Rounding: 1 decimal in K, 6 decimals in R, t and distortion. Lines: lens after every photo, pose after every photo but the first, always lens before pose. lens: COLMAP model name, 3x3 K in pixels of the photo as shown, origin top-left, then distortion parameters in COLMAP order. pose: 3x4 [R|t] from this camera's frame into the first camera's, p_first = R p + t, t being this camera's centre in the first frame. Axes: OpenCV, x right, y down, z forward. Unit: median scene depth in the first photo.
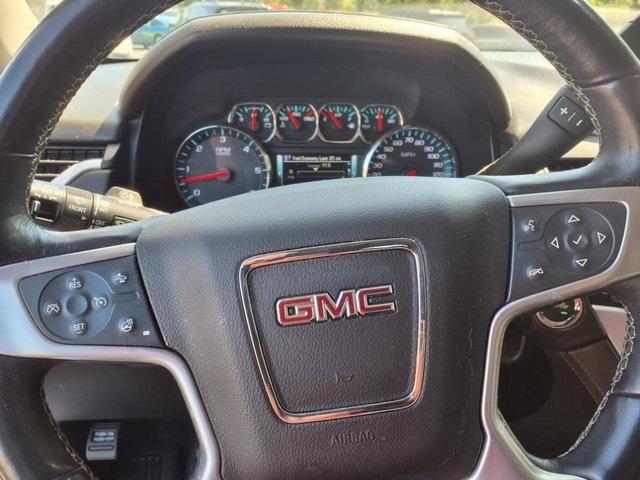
lens RADIAL K [[520.0, 0, 320.0], [0, 520.0, 240.0], [0, 0, 1]] dist [0.012044, -0.009653]
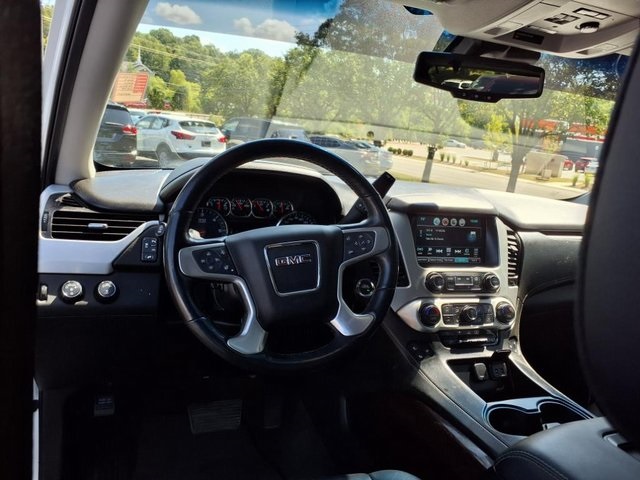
lens RADIAL K [[513.3, 0, 323.6], [0, 513.3, 236.2], [0, 0, 1]] dist [0.008124, 0.003706]
pose [[0.954531, 0.017839, 0.297577, -0.618264], [0.037382, 0.983166, -0.178848, 0.463230], [-0.295758, 0.181840, 0.937796, -1.725775]]
